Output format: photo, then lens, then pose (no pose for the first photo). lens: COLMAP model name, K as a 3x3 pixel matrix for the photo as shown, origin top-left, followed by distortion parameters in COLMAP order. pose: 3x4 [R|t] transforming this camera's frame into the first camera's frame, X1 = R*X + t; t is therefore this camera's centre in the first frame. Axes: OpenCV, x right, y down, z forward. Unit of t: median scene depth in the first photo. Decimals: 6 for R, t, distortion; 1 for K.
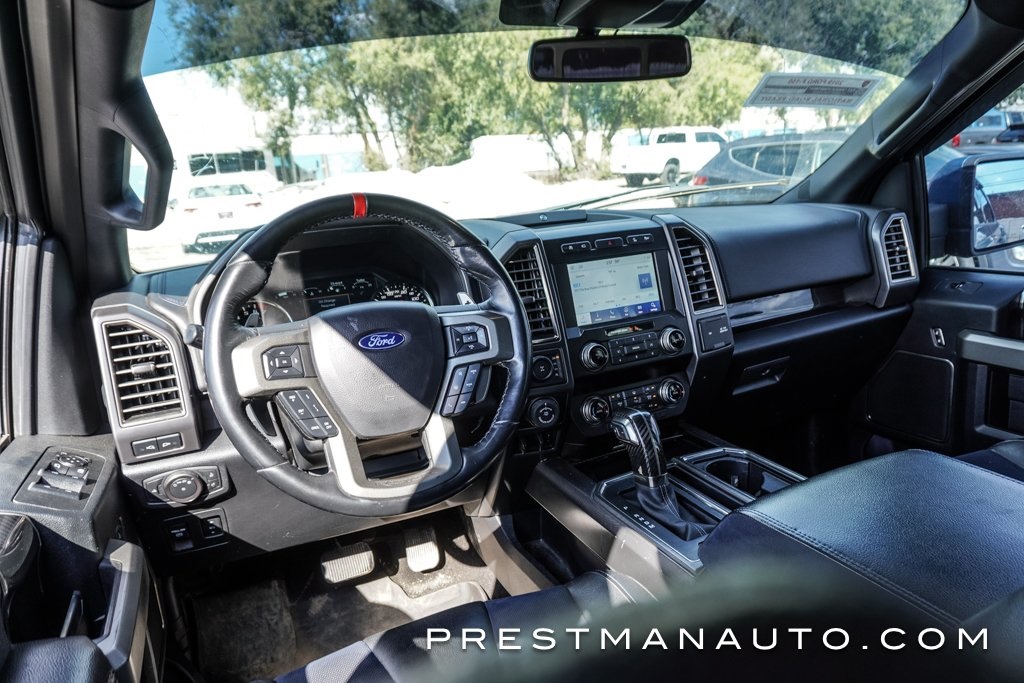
lens RADIAL K [[693.6, 0, 510.6], [0, 693.6, 337.1], [0, 0, 1]] dist [-0.039167, 0.020681]
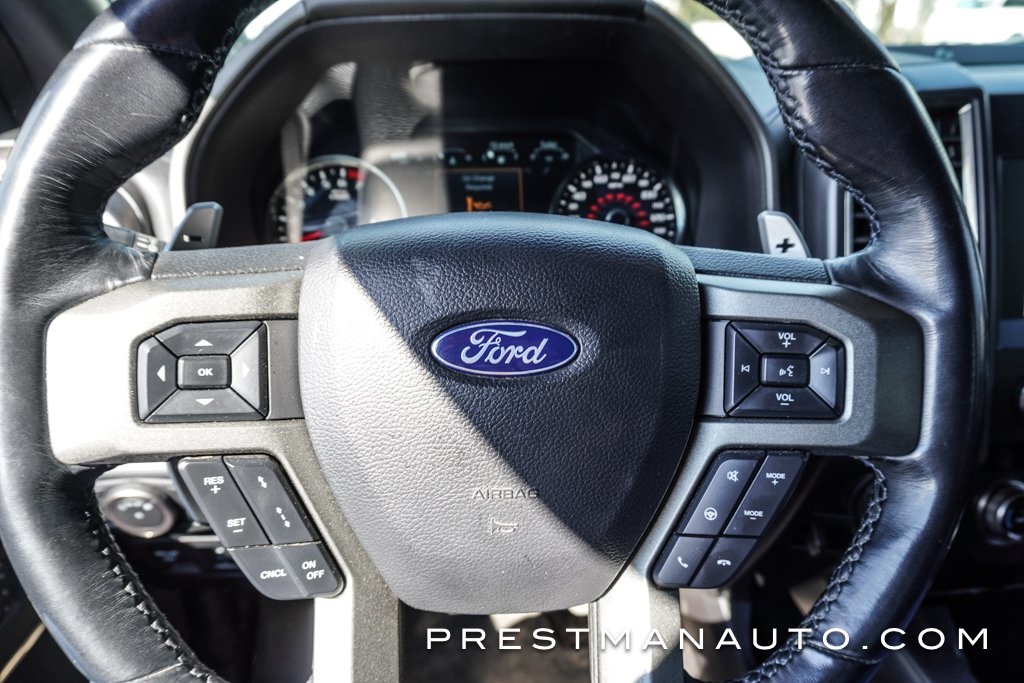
lens RADIAL K [[693.6, 0, 507.2], [0, 693.6, 351.3], [0, 0, 1]] dist [-0.039167, 0.020681]
pose [[0.933590, 0.201020, -0.296649, -0.086302], [-0.136781, 0.965060, 0.223495, -0.061327], [0.331211, -0.168077, 0.928466, 0.672062]]
